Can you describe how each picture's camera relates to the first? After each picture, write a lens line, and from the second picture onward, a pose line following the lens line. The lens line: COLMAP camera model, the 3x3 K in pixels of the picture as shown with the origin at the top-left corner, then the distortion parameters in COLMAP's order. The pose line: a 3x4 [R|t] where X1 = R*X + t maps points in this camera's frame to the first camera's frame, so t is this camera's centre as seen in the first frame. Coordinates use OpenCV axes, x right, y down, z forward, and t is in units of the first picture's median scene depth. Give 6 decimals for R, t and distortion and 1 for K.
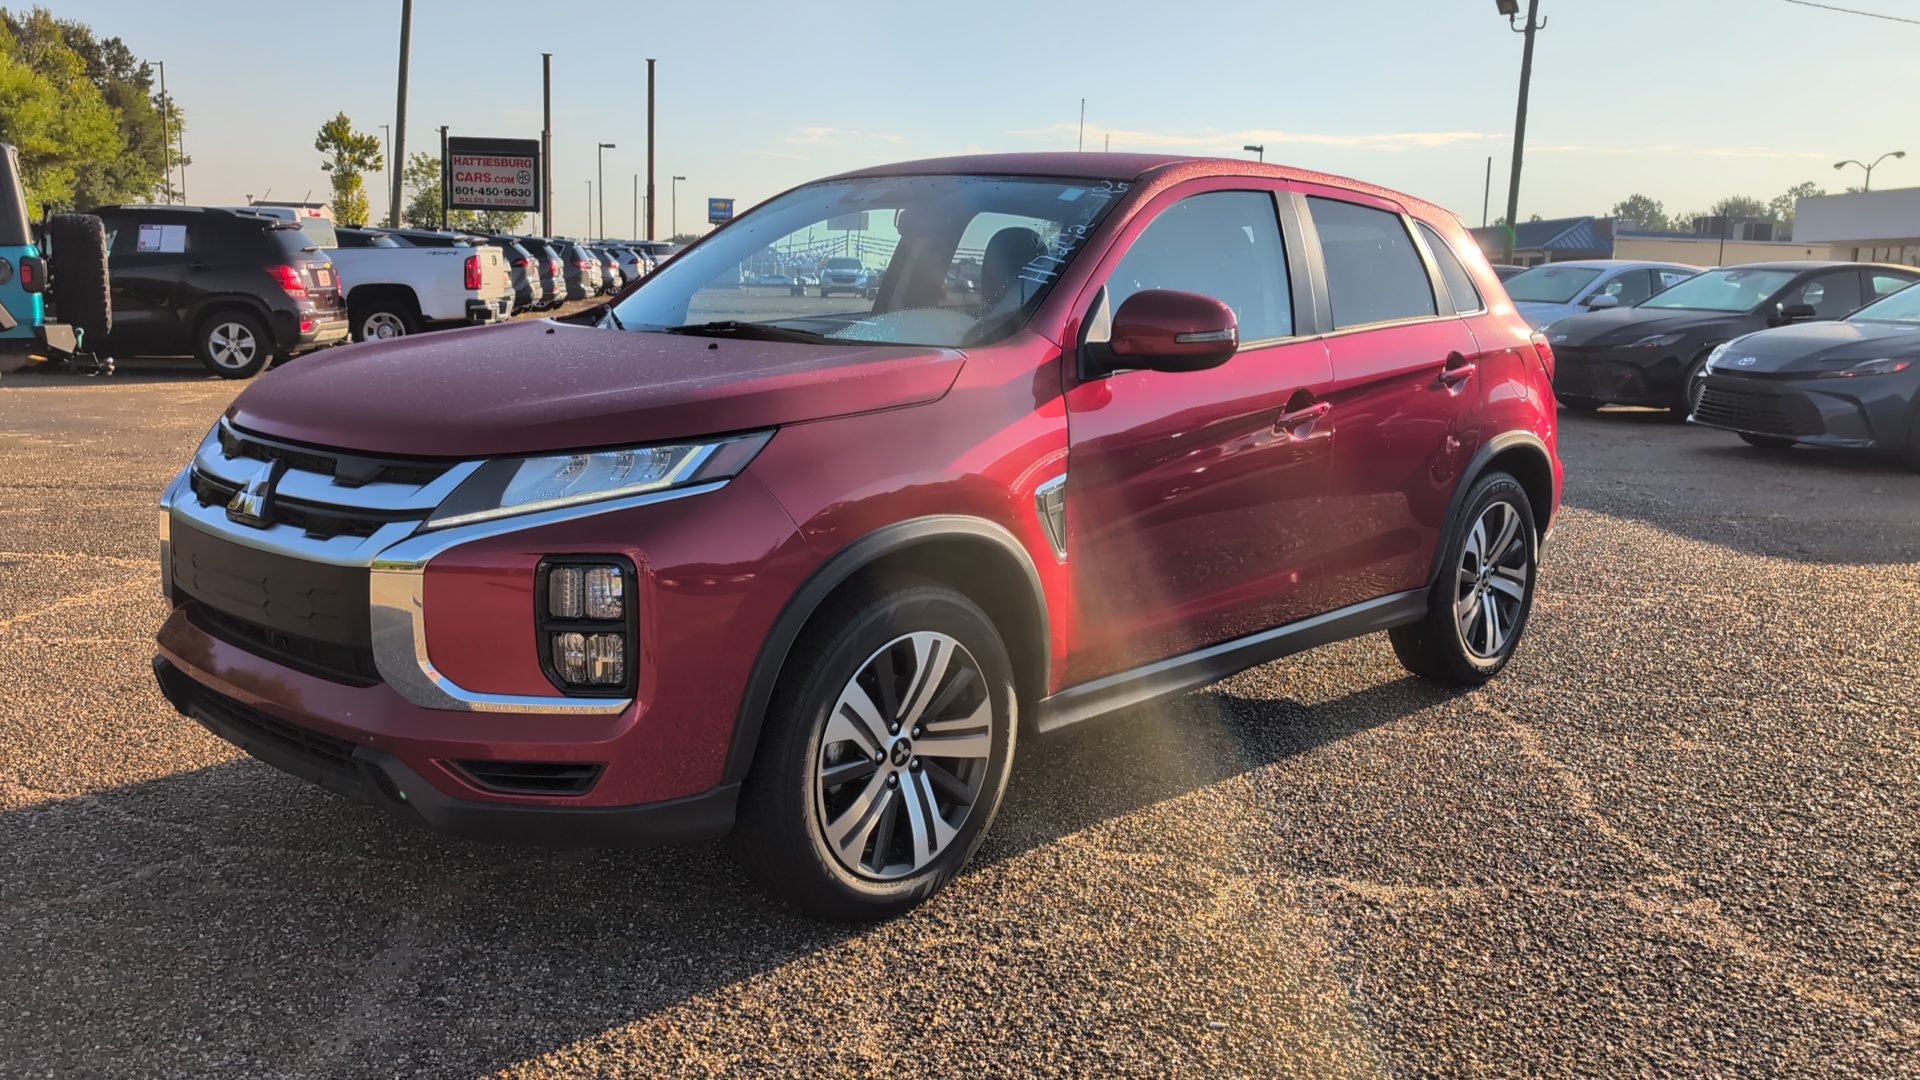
lens RADIAL K [[1642.3, 0, 964.1], [0, 1642.3, 545.6], [0, 0, 1]] dist [0.042211, -0.043129]
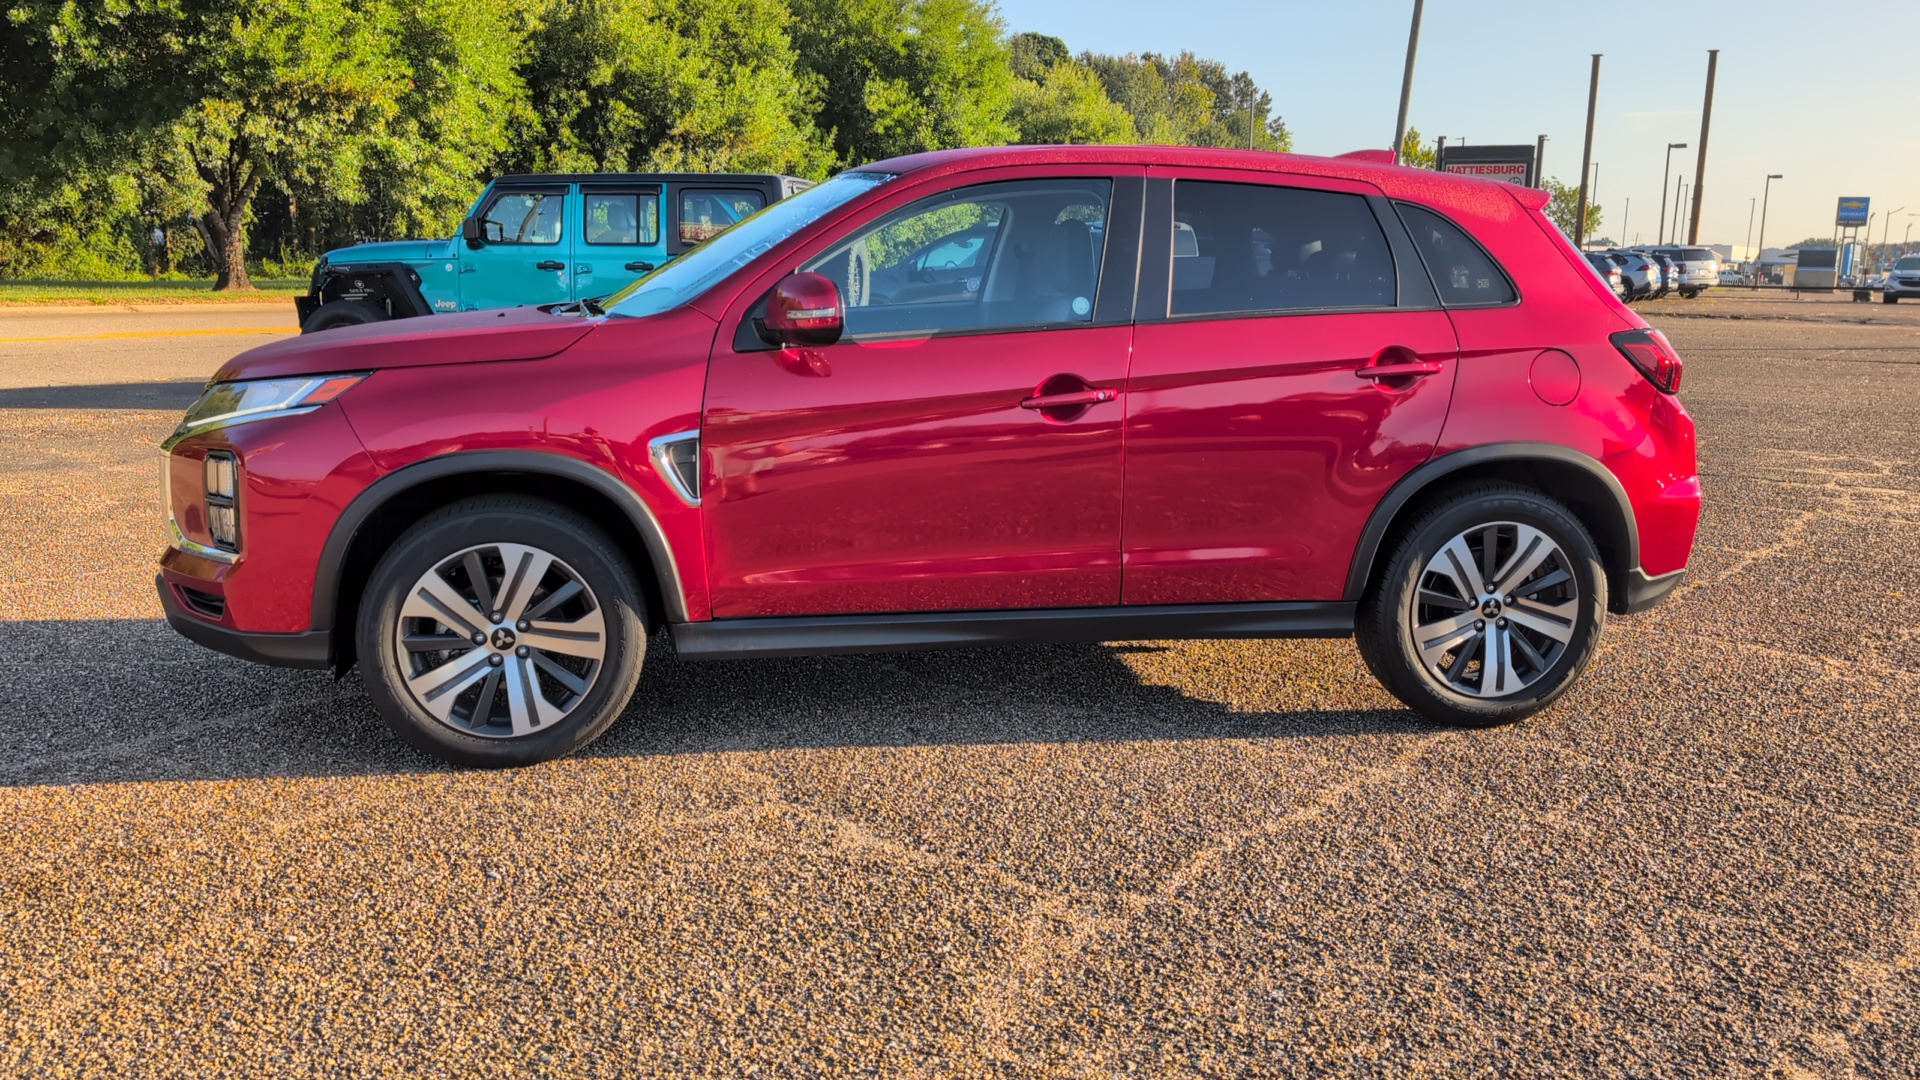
lens RADIAL K [[1642.3, 0, 968.0], [0, 1642.3, 543.8], [0, 0, 1]] dist [0.042211, -0.043129]
pose [[0.798765, 0.097119, -0.593753, 0.625047], [-0.101089, 0.994520, 0.026678, -0.009992], [0.593090, 0.038713, 0.804205, 0.125026]]
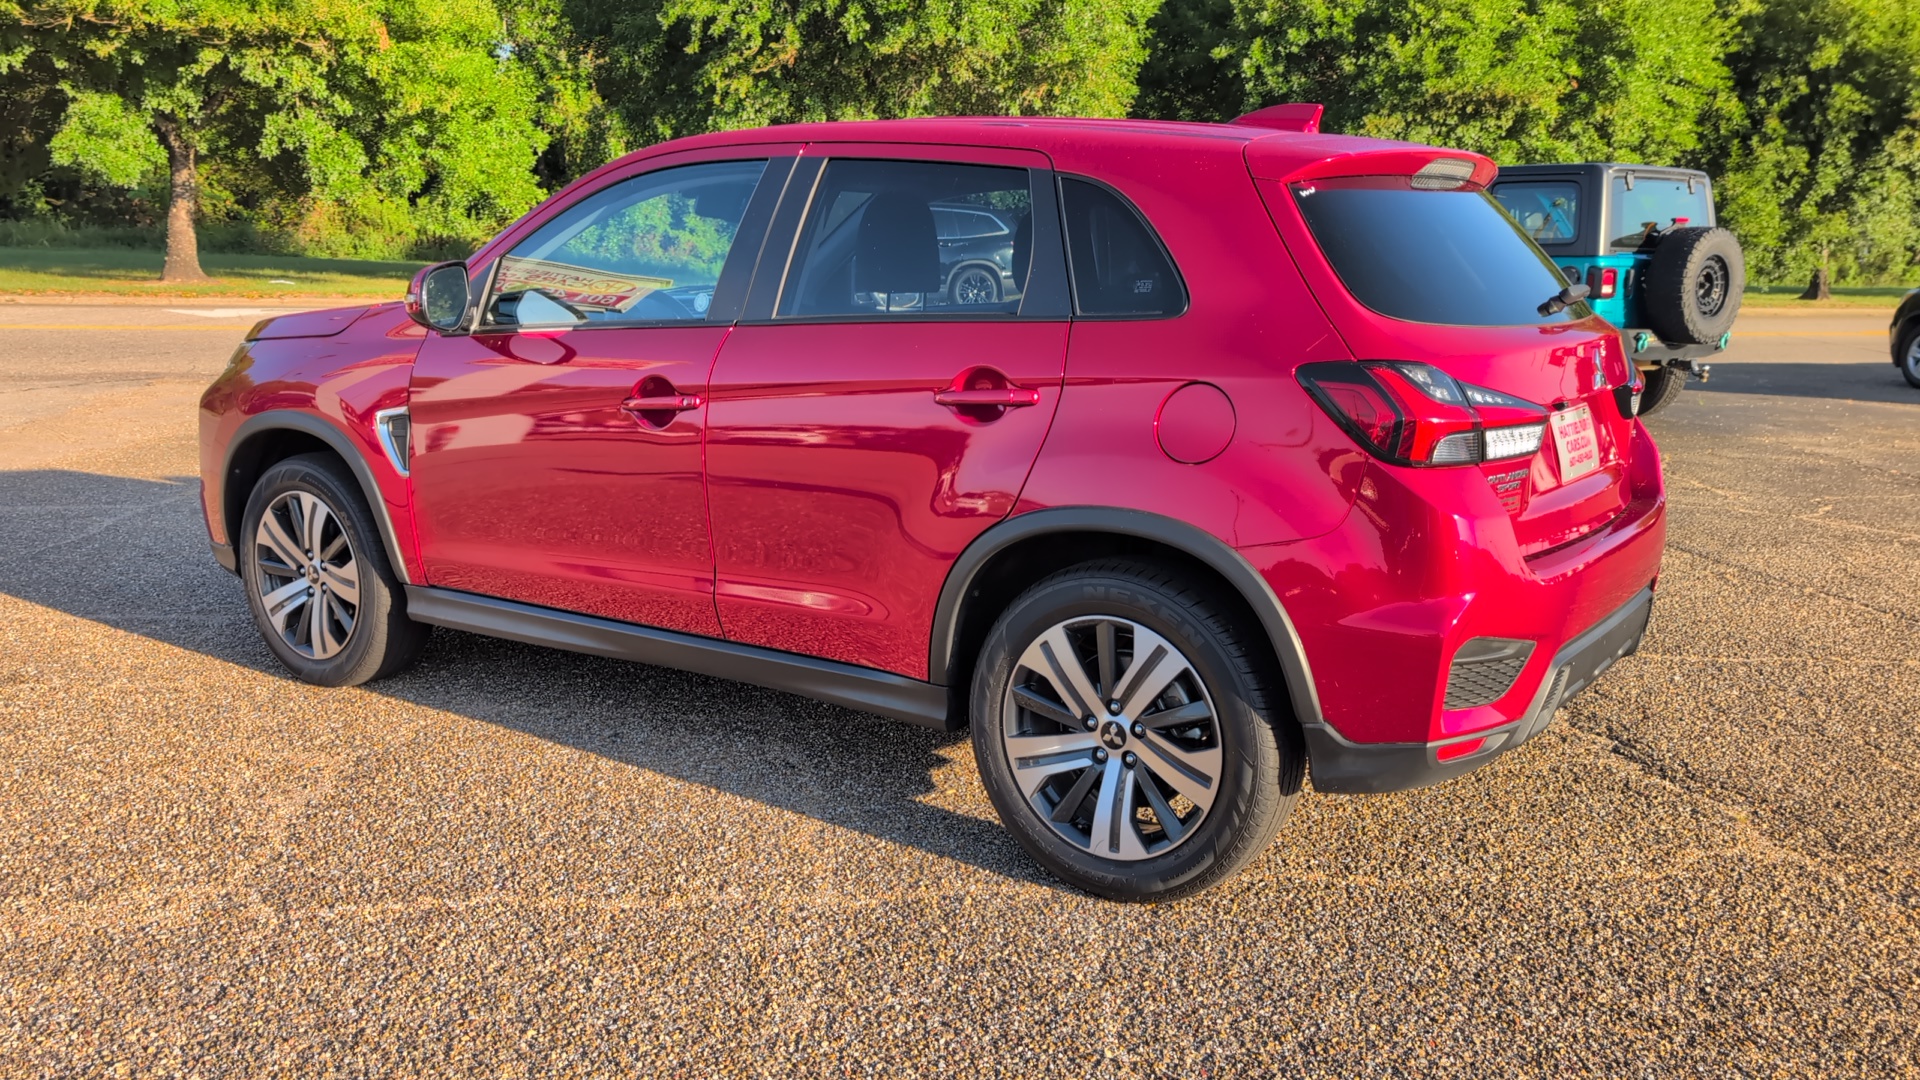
lens RADIAL K [[1642.3, 0, 965.6], [0, 1642.3, 536.6], [0, 0, 1]] dist [0.042211, -0.043129]
pose [[0.127853, 0.158450, -0.979054, 0.937622], [-0.178987, 0.974634, 0.134361, -0.133000], [0.975509, 0.158060, 0.152970, 0.850190]]
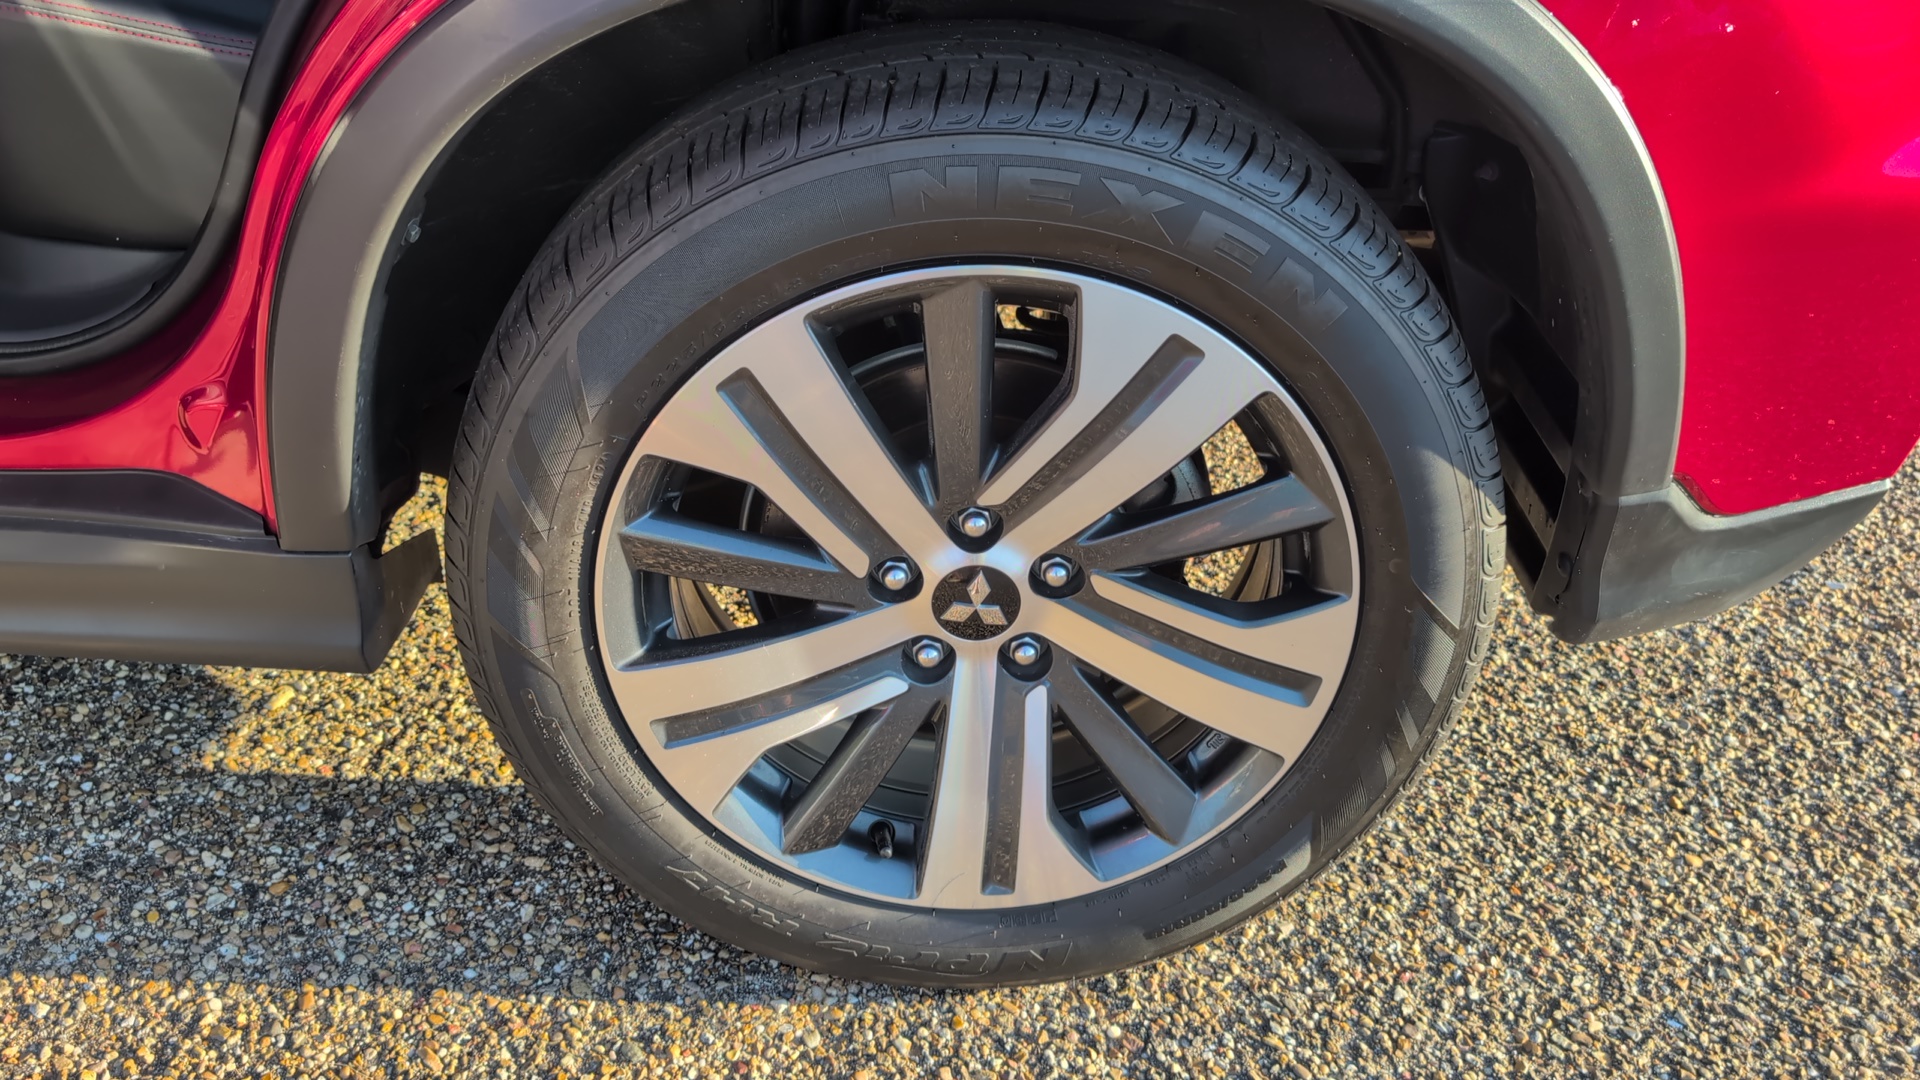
lens RADIAL K [[1642.3, 0, 951.8], [0, 1642.3, 538.4], [0, 0, 1]] dist [0.042211, -0.043129]
pose [[0.675603, 0.384576, -0.629016, 0.452569], [-0.149939, 0.907016, 0.393498, -0.071776], [0.721858, -0.171535, 0.670446, 0.873512]]
